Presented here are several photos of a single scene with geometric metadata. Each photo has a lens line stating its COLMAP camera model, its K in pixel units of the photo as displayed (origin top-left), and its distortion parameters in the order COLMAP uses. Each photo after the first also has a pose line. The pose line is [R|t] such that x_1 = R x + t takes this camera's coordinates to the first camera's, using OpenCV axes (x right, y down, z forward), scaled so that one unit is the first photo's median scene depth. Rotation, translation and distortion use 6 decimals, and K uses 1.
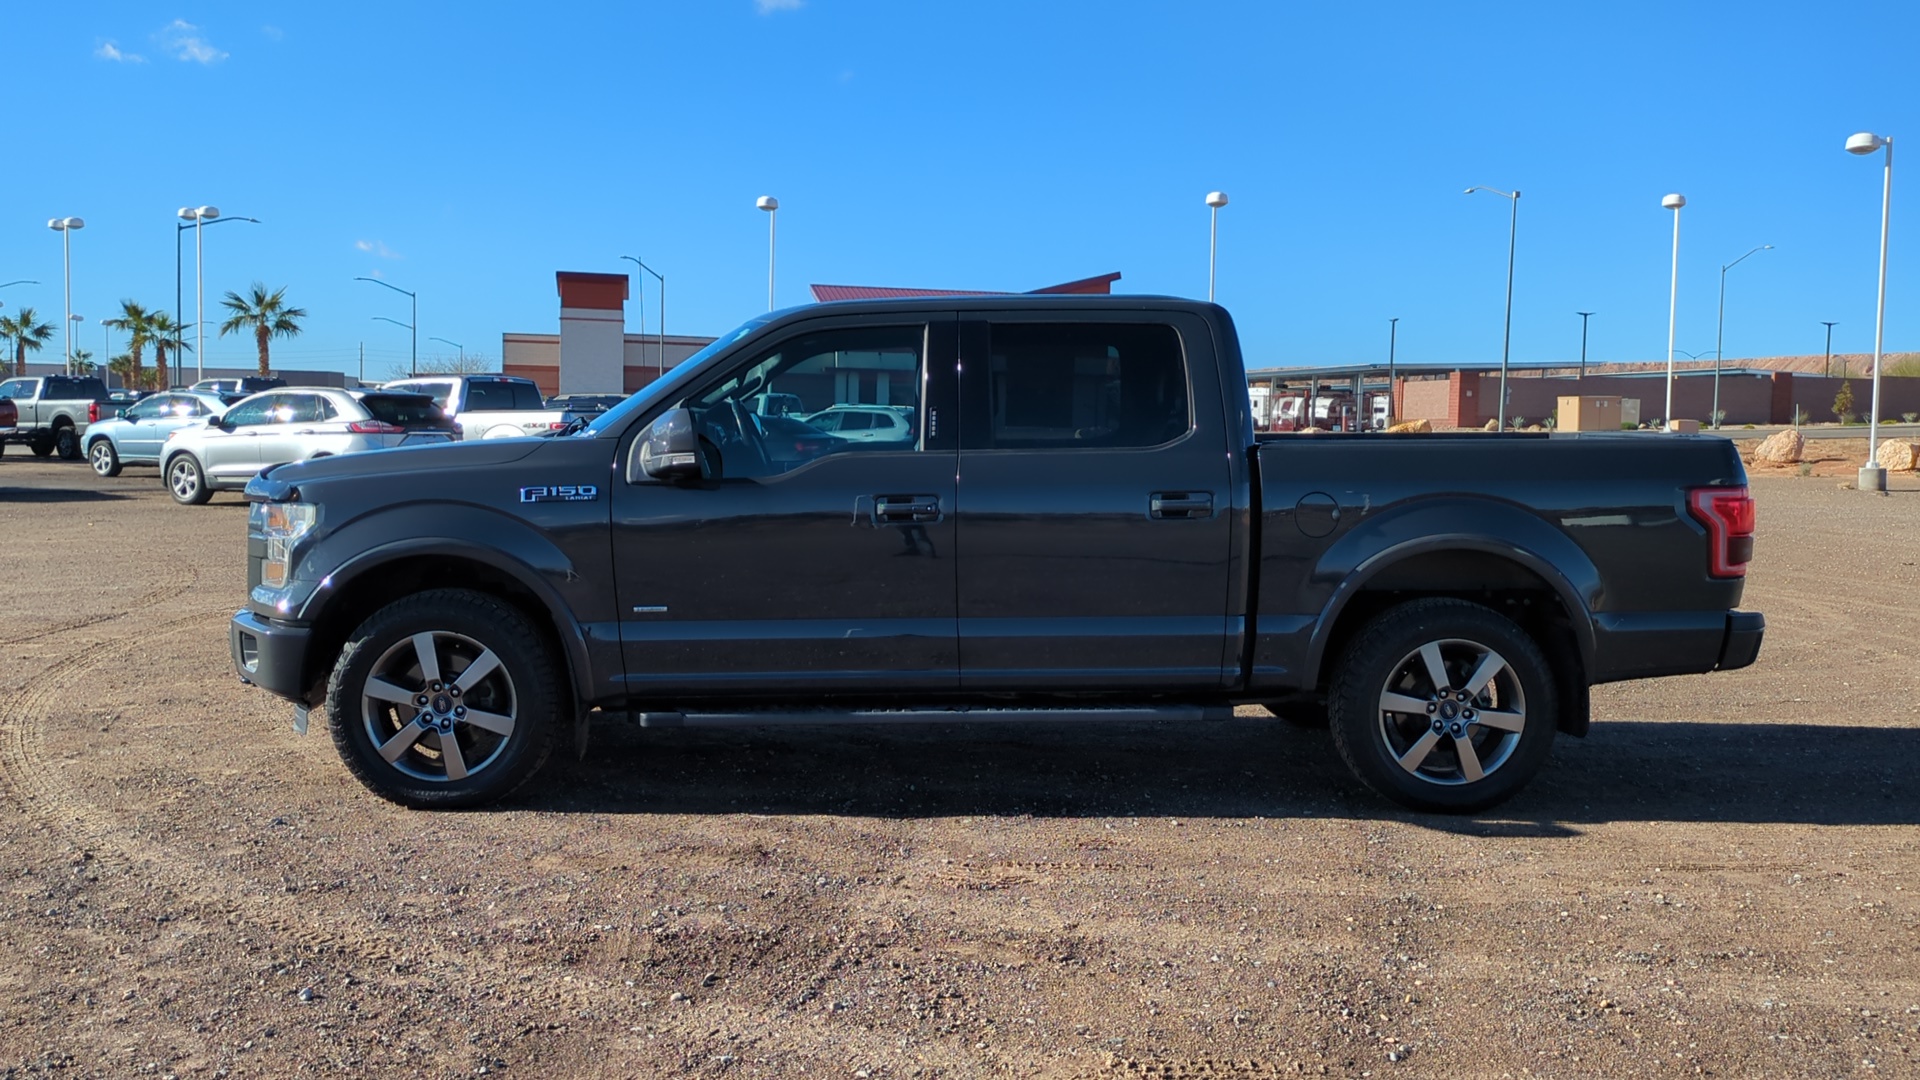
lens RADIAL K [[1657.9, 0, 957.5], [0, 1657.9, 543.3], [0, 0, 1]] dist [0.055569, -0.032042]
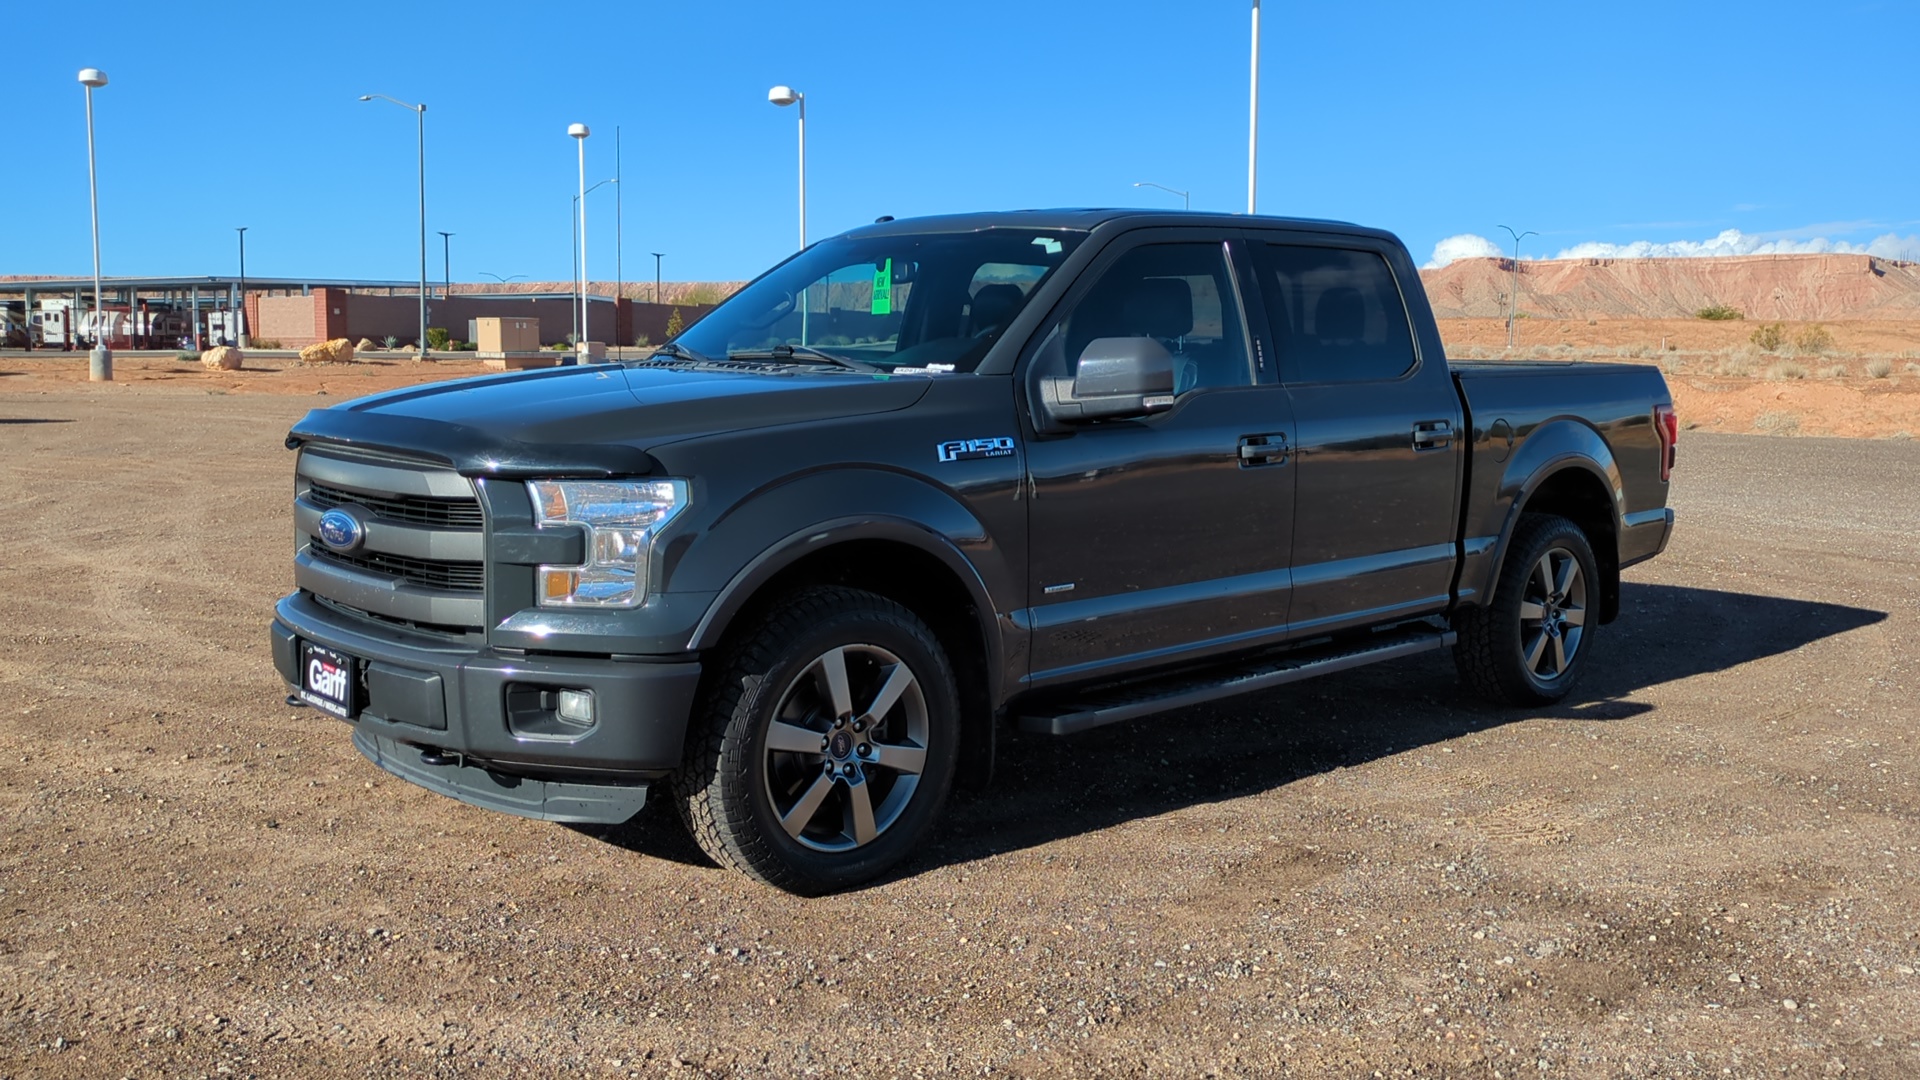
lens RADIAL K [[1657.9, 0, 958.4], [0, 1657.9, 550.6], [0, 0, 1]] dist [0.055569, -0.032042]
pose [[0.758007, -0.079481, 0.647385, -0.120116], [0.045390, 0.996569, 0.069205, -0.005862], [-0.650665, -0.023073, 0.759014, 0.068695]]
